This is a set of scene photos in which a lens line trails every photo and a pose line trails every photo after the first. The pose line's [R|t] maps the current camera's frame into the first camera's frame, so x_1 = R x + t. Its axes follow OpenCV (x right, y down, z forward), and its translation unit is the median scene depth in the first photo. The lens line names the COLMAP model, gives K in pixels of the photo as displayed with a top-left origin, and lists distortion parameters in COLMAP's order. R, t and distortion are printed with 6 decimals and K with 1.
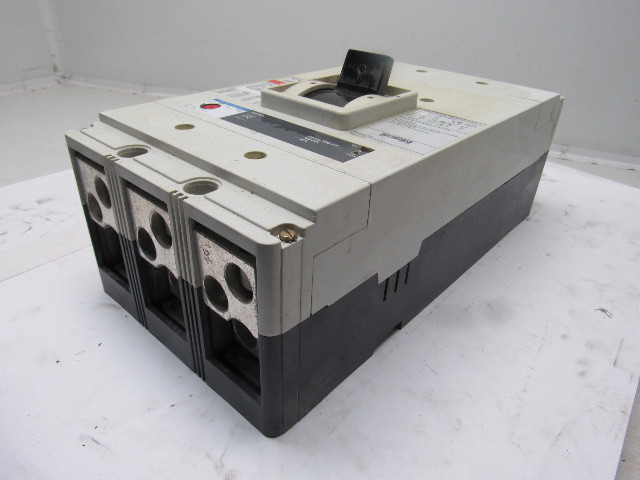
lens RADIAL K [[450.6, 0, 320.0], [0, 450.6, 240.0], [0, 0, 1]] dist [-0.004682, -0.001293]
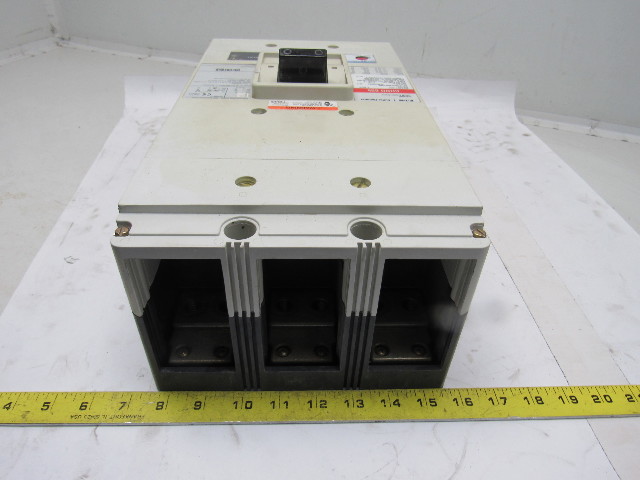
lens RADIAL K [[450.6, 0, 320.0], [0, 450.6, 240.0], [0, 0, 1]] dist [-0.004682, -0.001293]
pose [[-0.713571, 0.379706, -0.588761, 0.942397], [-0.415273, 0.447589, 0.791967, -1.158323], [0.564238, 0.809621, -0.161705, 1.694256]]
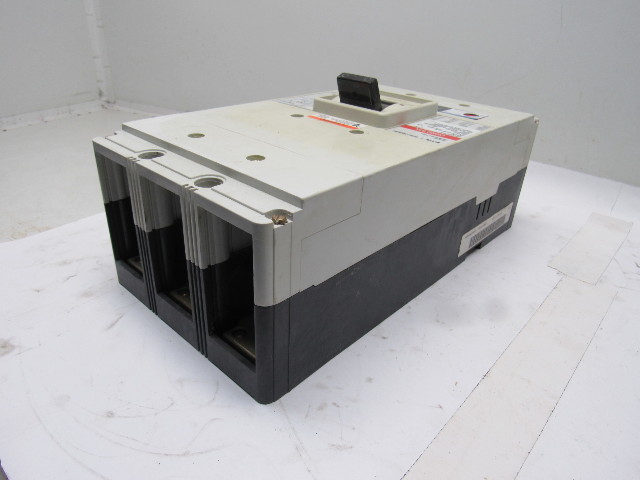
lens RADIAL K [[450.6, 0, 320.0], [0, 450.6, 240.0], [0, 0, 1]] dist [-0.004682, -0.001293]
pose [[-0.995910, -0.086626, -0.025666, 0.220741], [-0.065870, 0.501742, 0.862506, -1.296927], [-0.061838, 0.860669, -0.505396, 2.125091]]
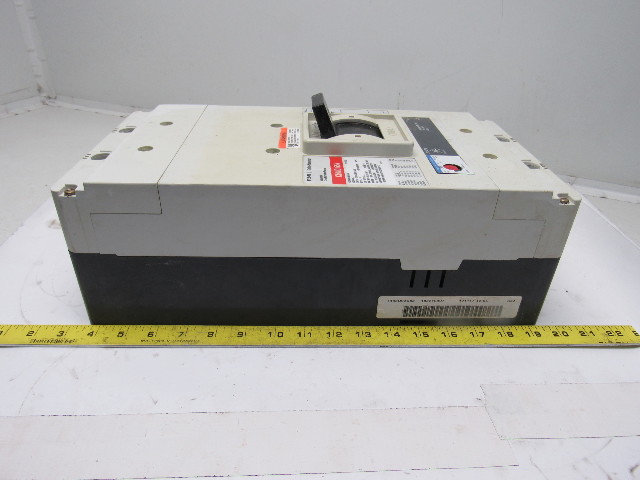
lens RADIAL K [[450.6, 0, 320.0], [0, 450.6, 240.0], [0, 0, 1]] dist [-0.004682, -0.001293]
pose [[-0.689099, -0.430434, 0.582983, -0.767568], [0.327063, 0.533155, 0.780241, -1.214679], [-0.646662, 0.728335, -0.226617, 1.661139]]
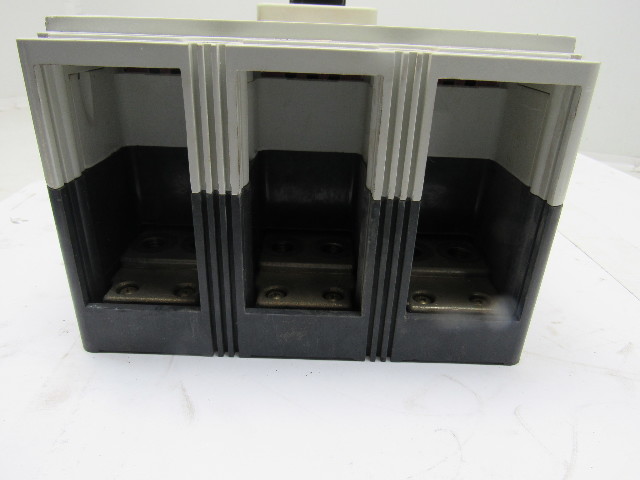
lens RADIAL K [[494.5, 0, 320.5], [0, 494.5, 169.6], [0, 0, 1]] dist [-0.013818, -0.004694]
pose [[-0.736310, 0.216993, -0.640907, 0.868219], [-0.409170, 0.611597, 0.677148, -0.757168], [0.538913, 0.760830, -0.361538, 1.897876]]
